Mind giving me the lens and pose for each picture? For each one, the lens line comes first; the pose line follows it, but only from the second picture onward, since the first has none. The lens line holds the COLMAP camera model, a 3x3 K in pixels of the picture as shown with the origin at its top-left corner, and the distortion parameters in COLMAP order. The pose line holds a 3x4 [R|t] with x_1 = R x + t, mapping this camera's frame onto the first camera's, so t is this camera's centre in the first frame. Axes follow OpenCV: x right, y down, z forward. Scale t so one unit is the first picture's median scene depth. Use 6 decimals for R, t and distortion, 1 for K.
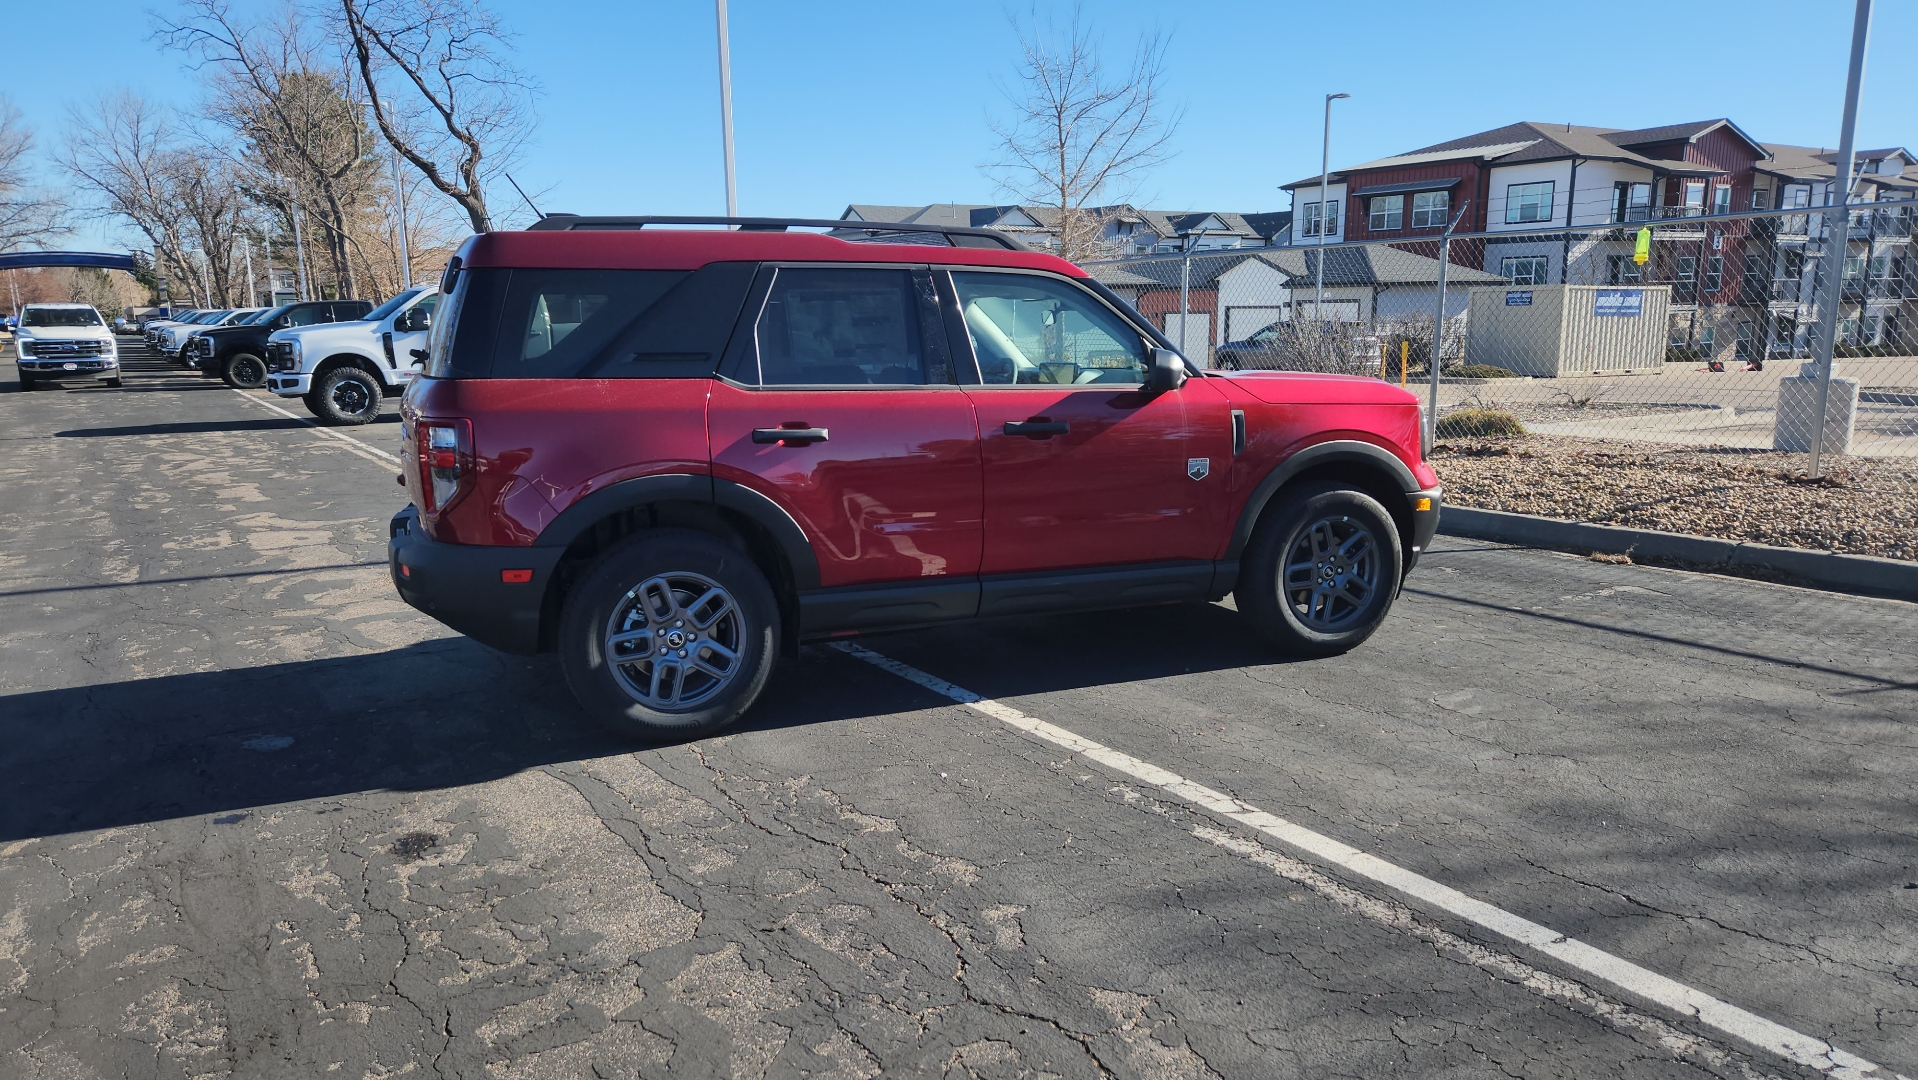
lens RADIAL K [[1281.4, 0, 926.1], [0, 1281.4, 546.2], [0, 0, 1]] dist [0.073064, -0.060069]
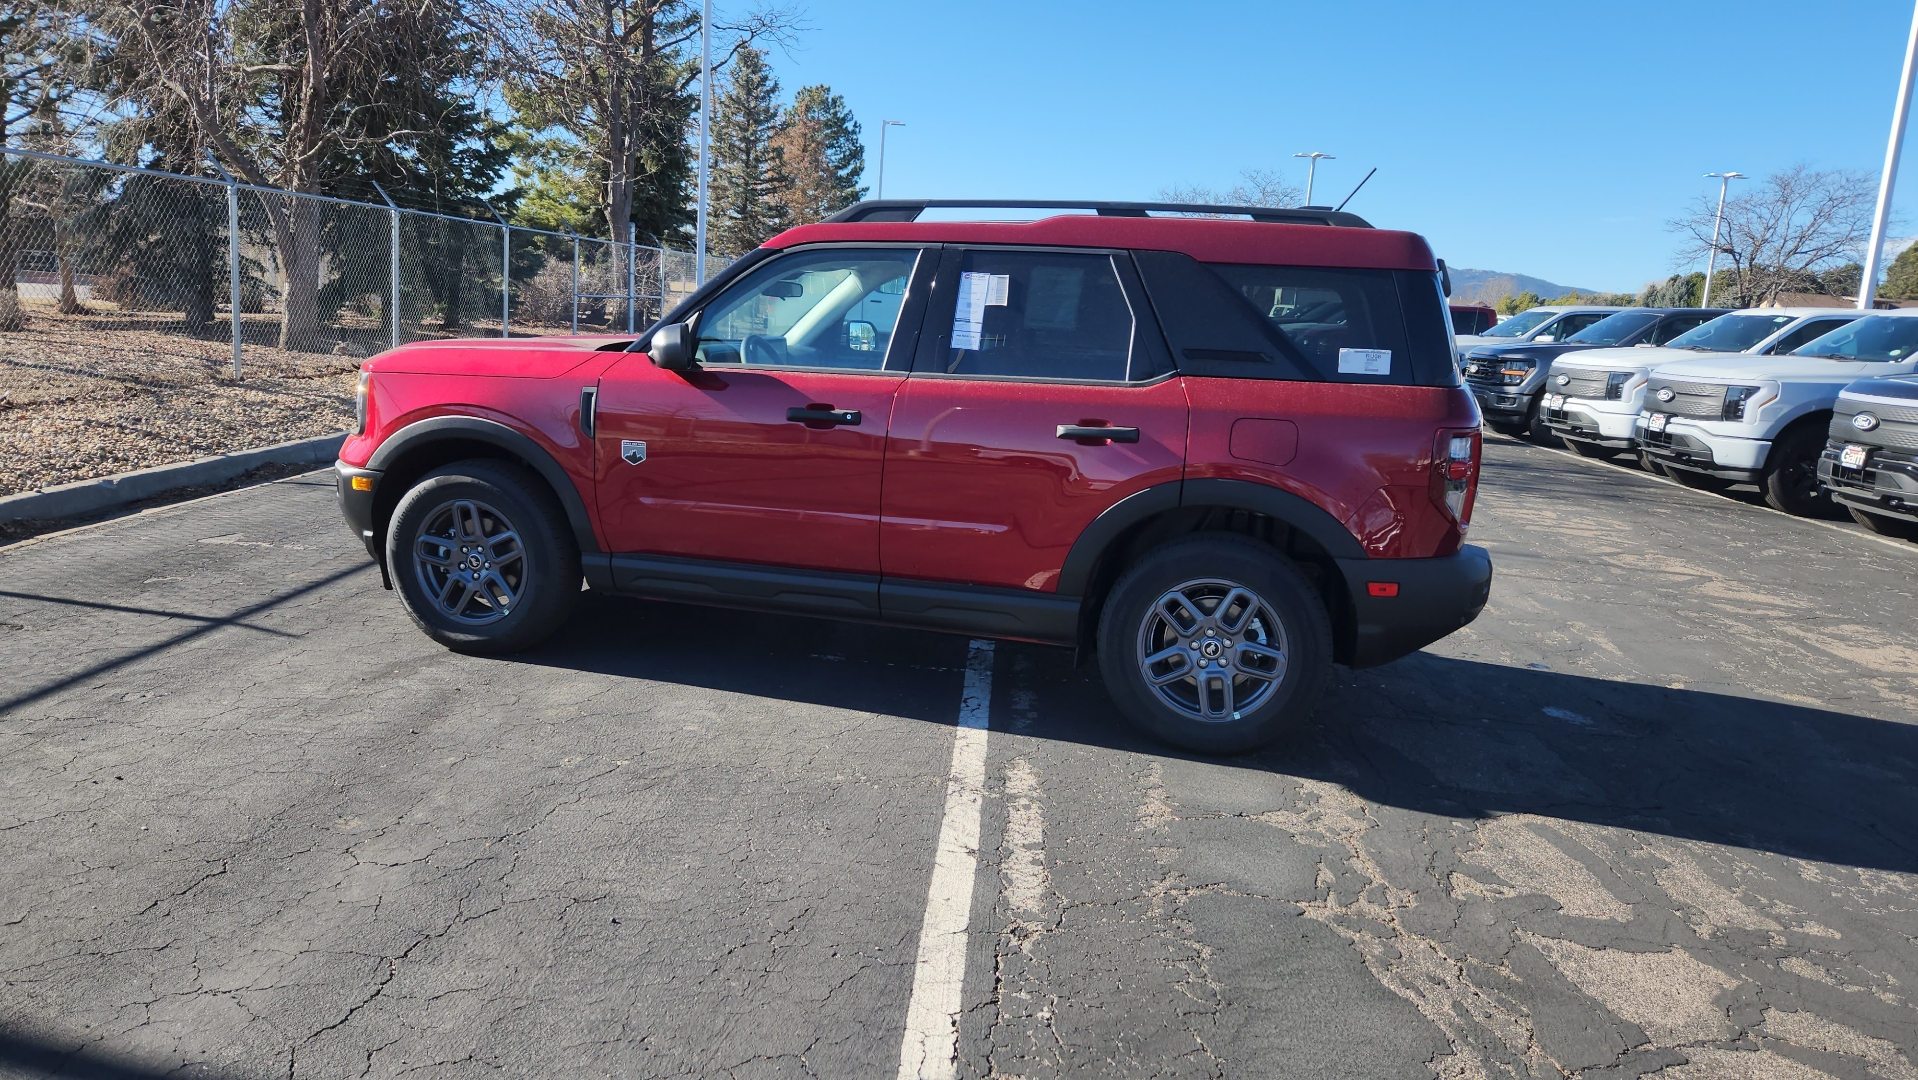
lens RADIAL K [[1281.4, 0, 933.8], [0, 1281.4, 536.7], [0, 0, 1]] dist [0.073064, -0.060069]
pose [[-0.806016, -0.139935, 0.575114, -0.617340], [0.055619, 0.949445, 0.308966, -0.324549], [-0.589275, 0.281019, -0.757485, 1.895664]]
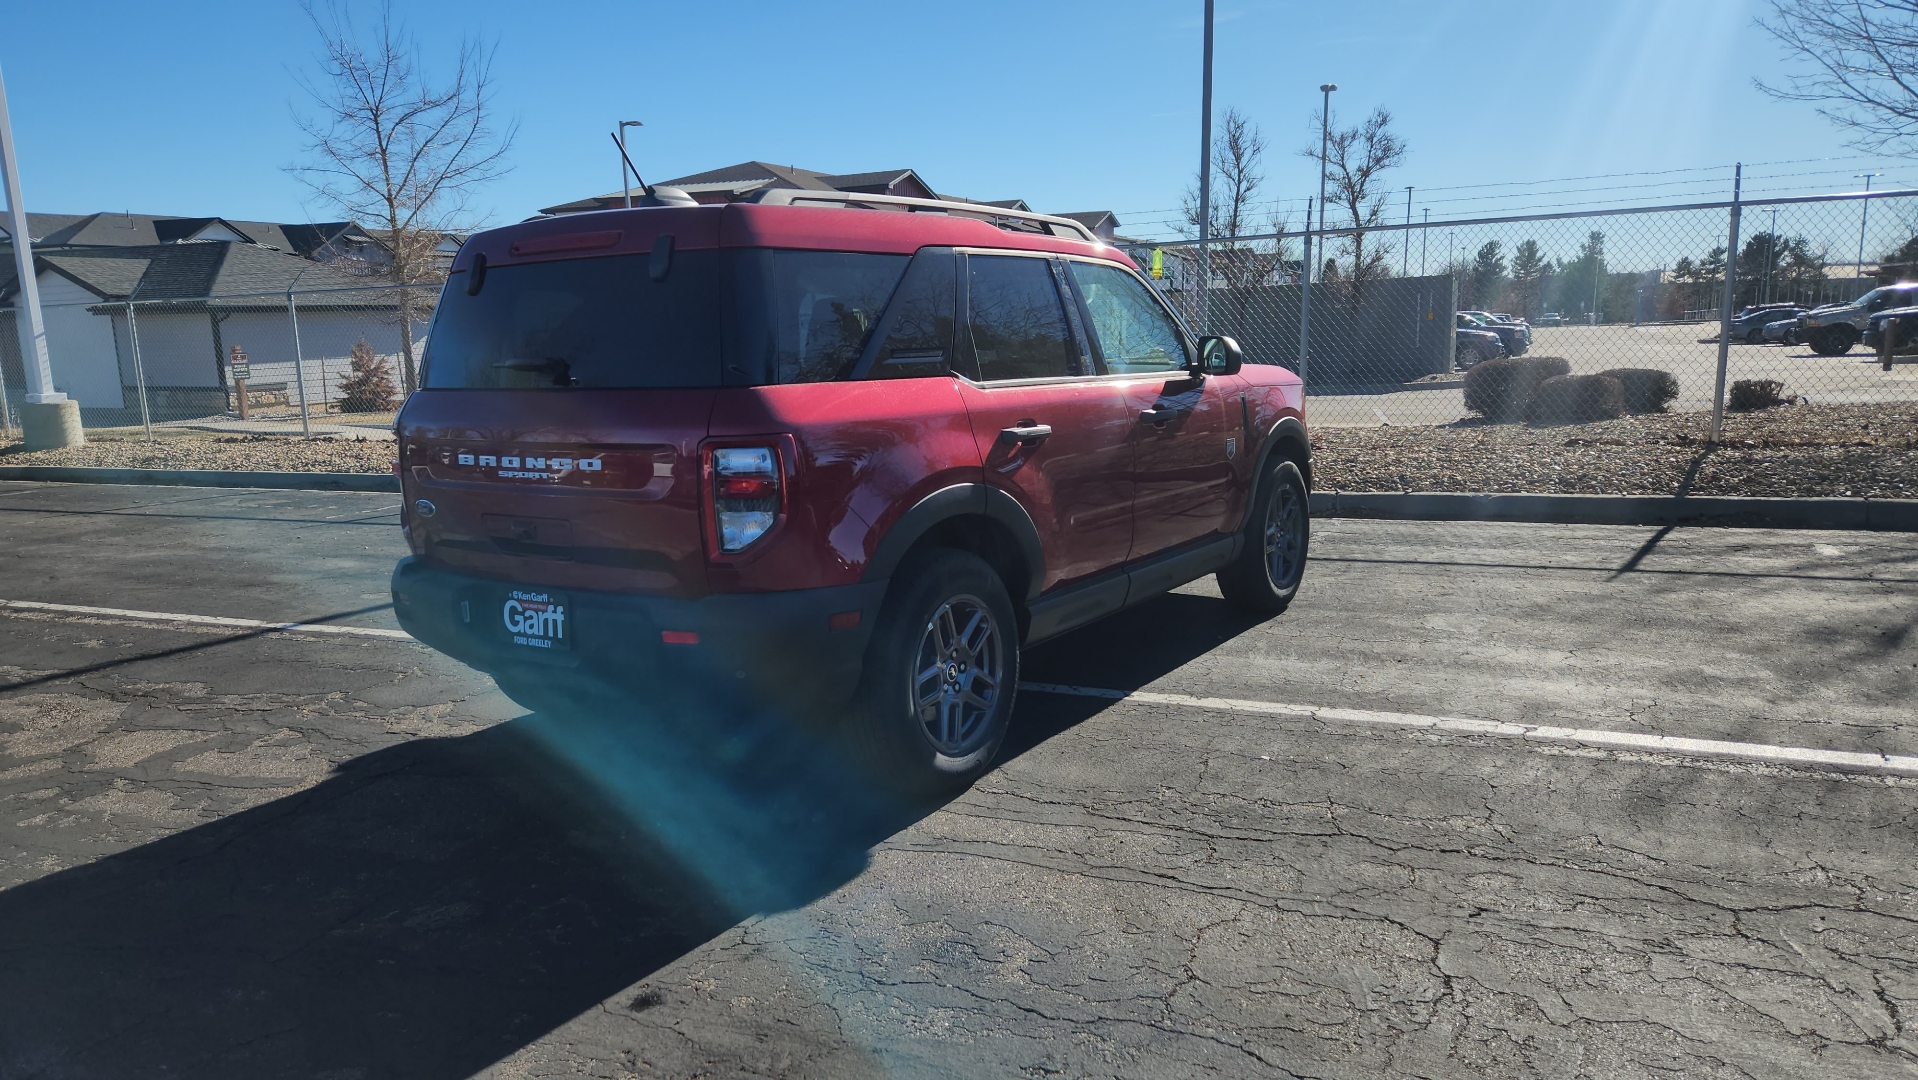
lens RADIAL K [[1281.4, 0, 923.4], [0, 1281.4, 546.0], [0, 0, 1]] dist [0.073064, -0.060069]
pose [[0.836217, -0.107901, 0.537679, -0.583216], [0.118306, 0.992860, 0.015252, -0.025496], [-0.535486, 0.050857, 0.843012, 0.230886]]
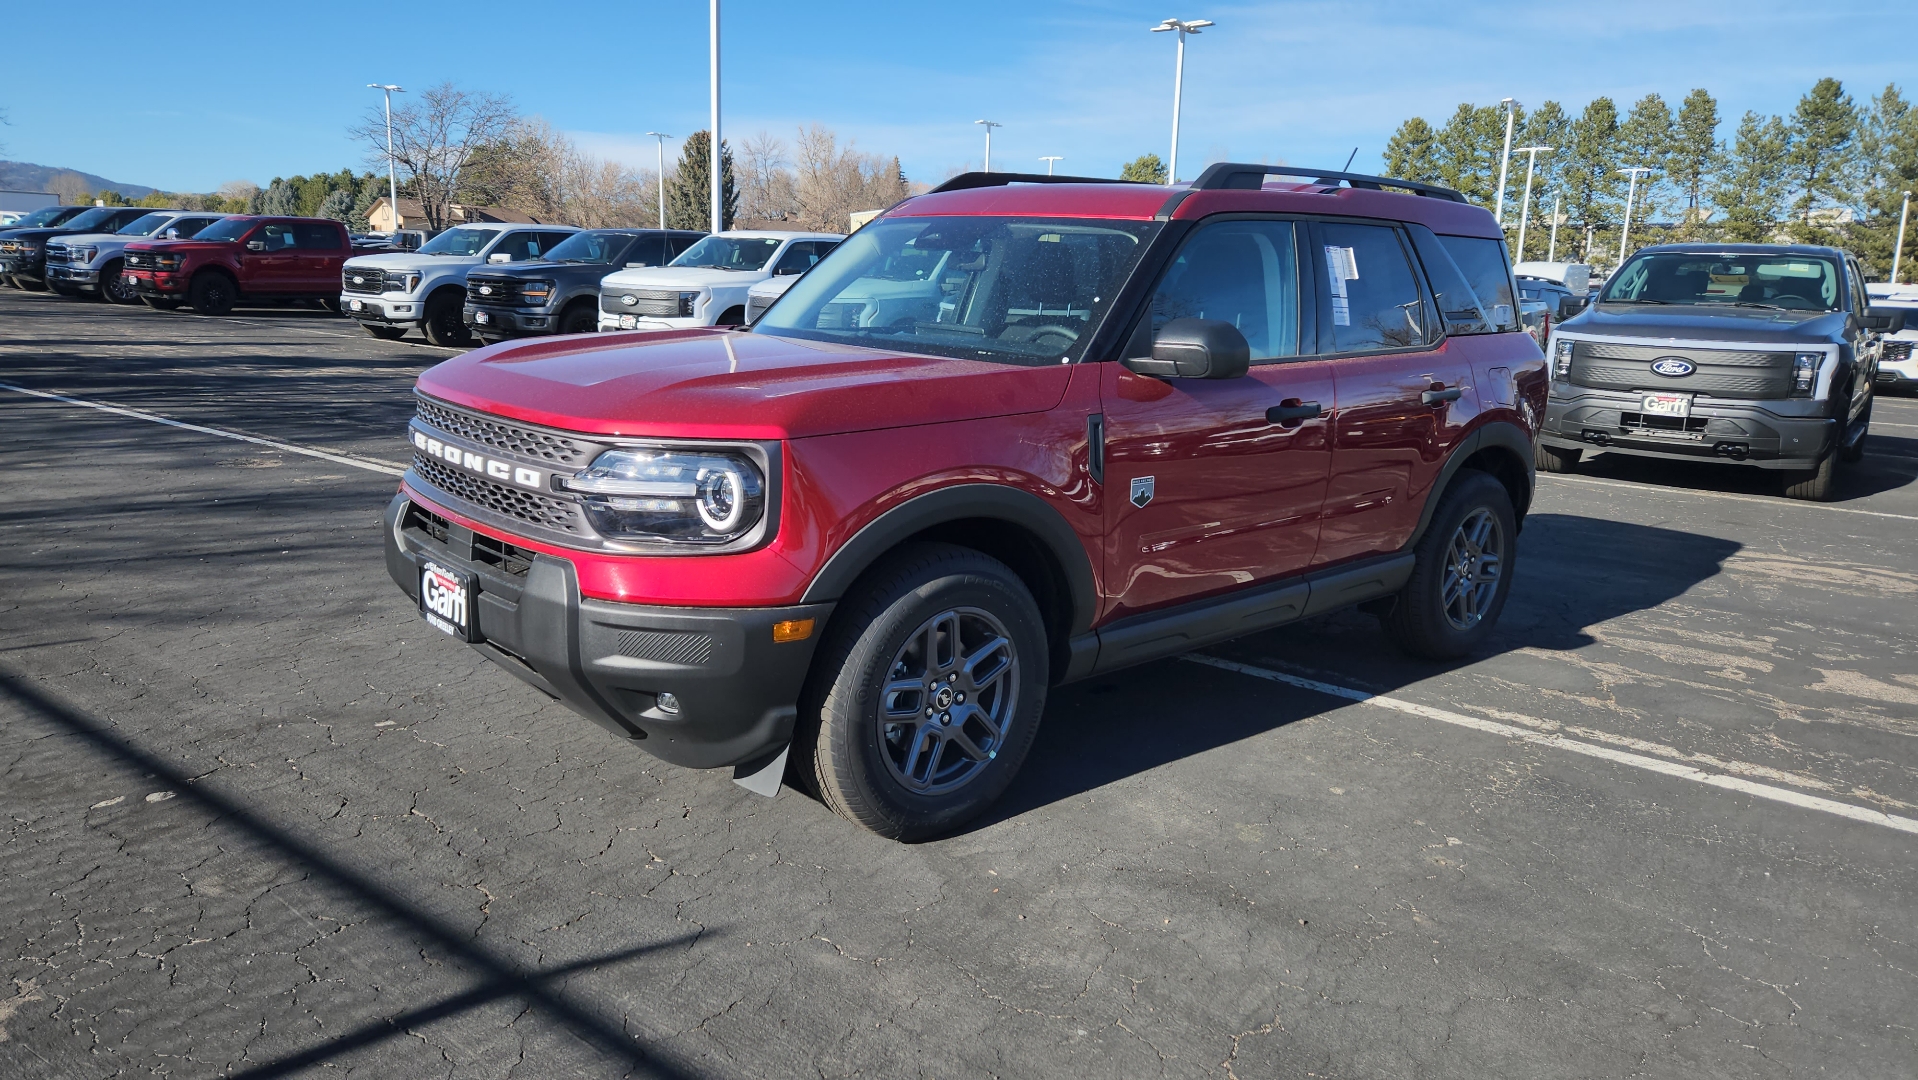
lens RADIAL K [[1281.4, 0, 927.9], [0, 1281.4, 544.6], [0, 0, 1]] dist [0.073064, -0.060069]
pose [[-0.939736, 0.046681, -0.338699, 0.417848], [-0.086039, 0.926467, 0.366409, -0.330759], [0.330898, 0.373469, -0.866619, 1.891663]]
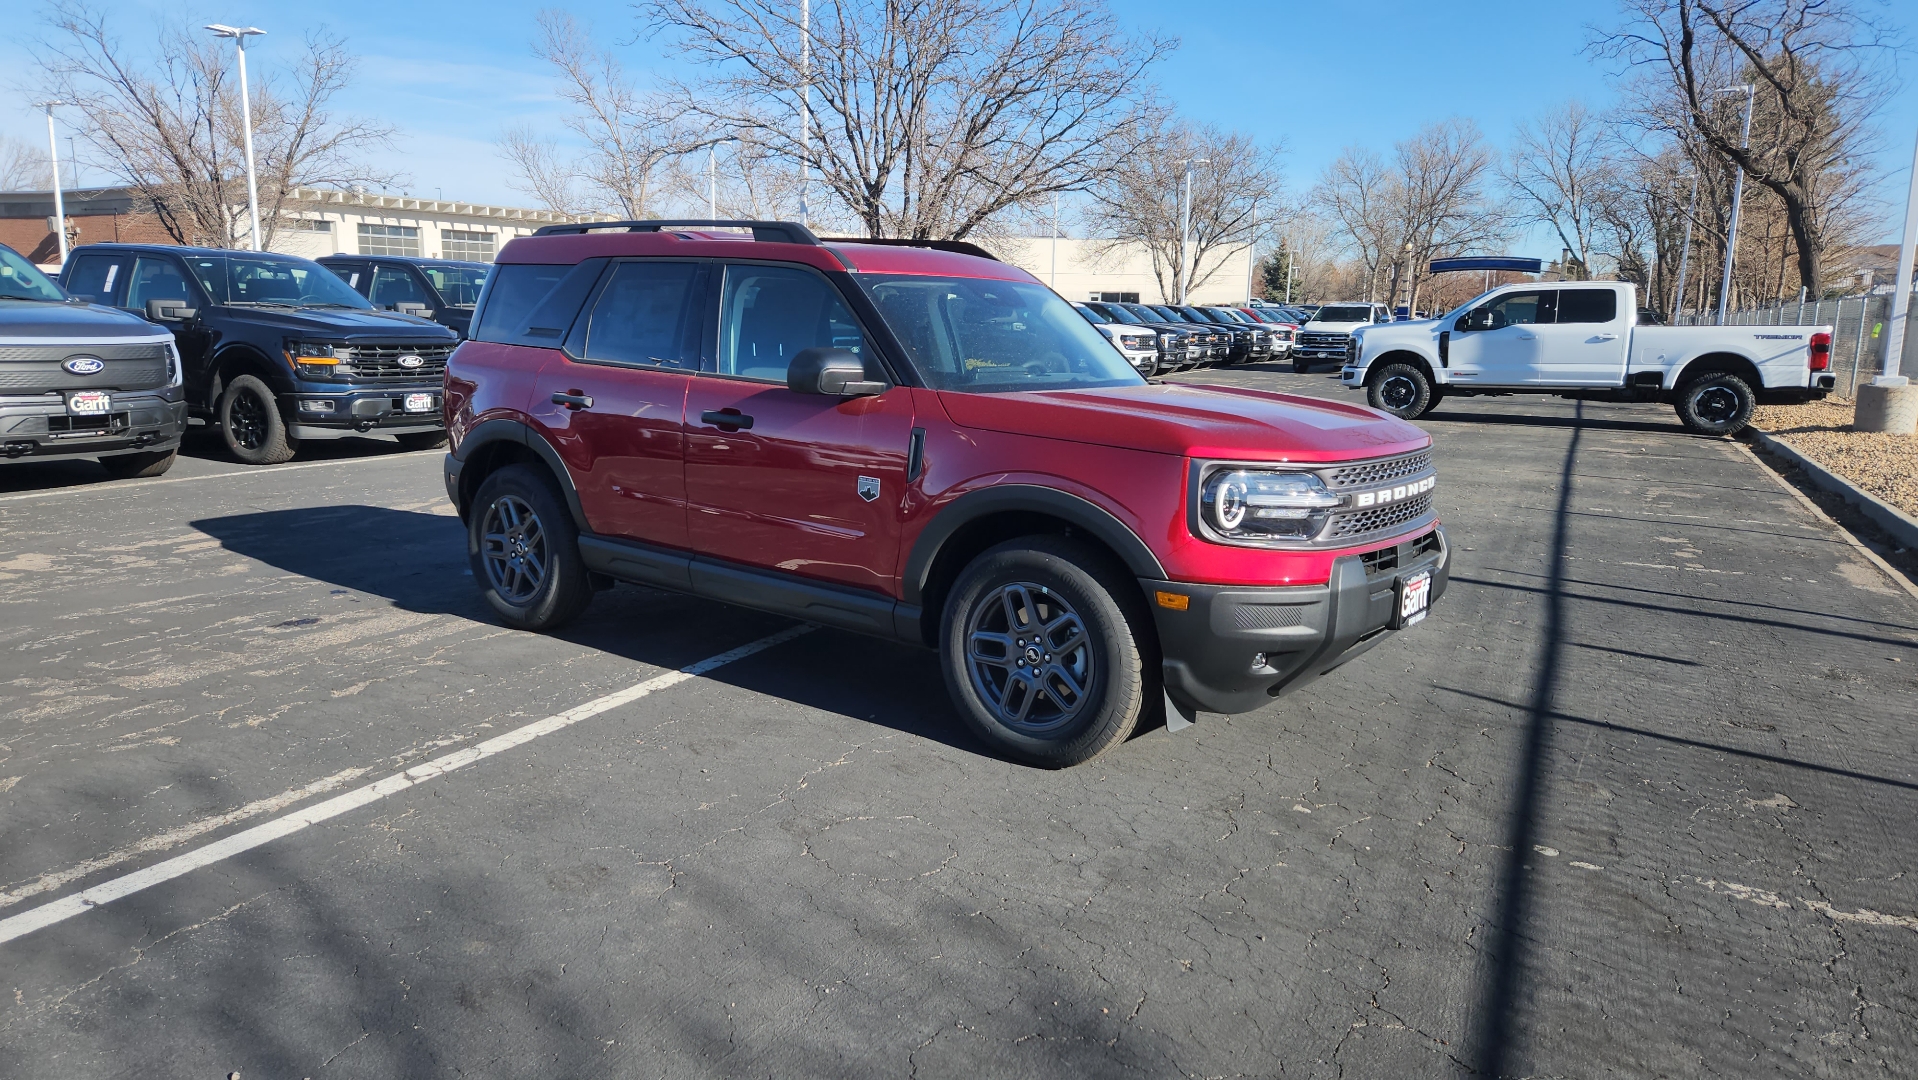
lens RADIAL K [[1281.4, 0, 929.4], [0, 1281.4, 525.4], [0, 0, 1]] dist [0.073064, -0.060069]
pose [[0.512453, 0.163424, -0.843021, 0.960037], [-0.177121, 0.980729, 0.082452, -0.113277], [0.840250, 0.107064, 0.531523, 0.566606]]
